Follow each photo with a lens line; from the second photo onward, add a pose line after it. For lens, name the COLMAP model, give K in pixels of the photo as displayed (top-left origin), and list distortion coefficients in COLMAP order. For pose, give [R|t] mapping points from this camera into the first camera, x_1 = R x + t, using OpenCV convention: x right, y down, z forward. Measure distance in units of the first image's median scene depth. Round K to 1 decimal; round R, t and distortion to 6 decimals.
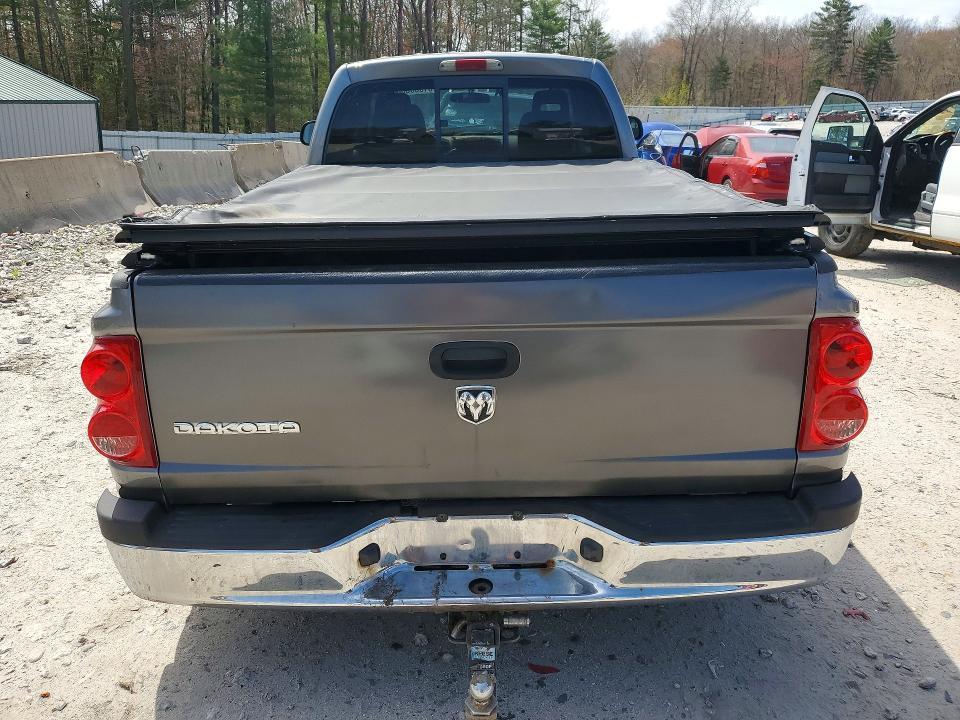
lens RADIAL K [[723.0, 0, 480.0], [0, 723.0, 360.0], [0, 0, 1]] dist [-0.002367, 0.001608]
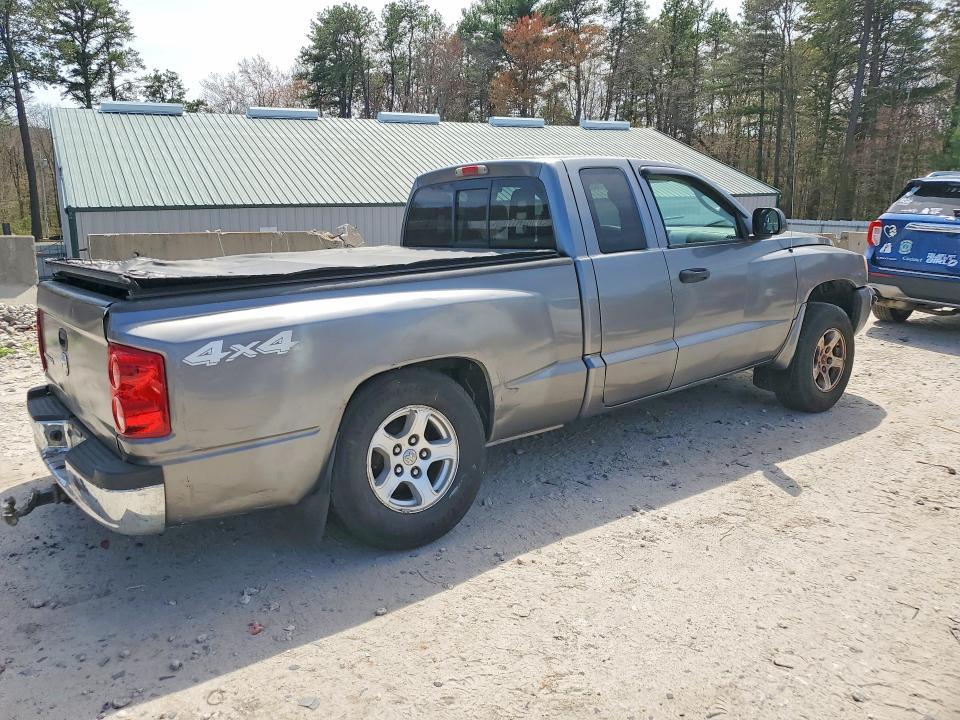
lens RADIAL K [[723.0, 0, 480.0], [0, 723.0, 360.0], [0, 0, 1]] dist [-0.002367, 0.001608]
pose [[0.630425, 0.149782, -0.761662, 0.331814], [-0.236837, 0.971537, -0.004975, -0.030987], [0.739238, 0.183526, 0.647955, 0.091899]]
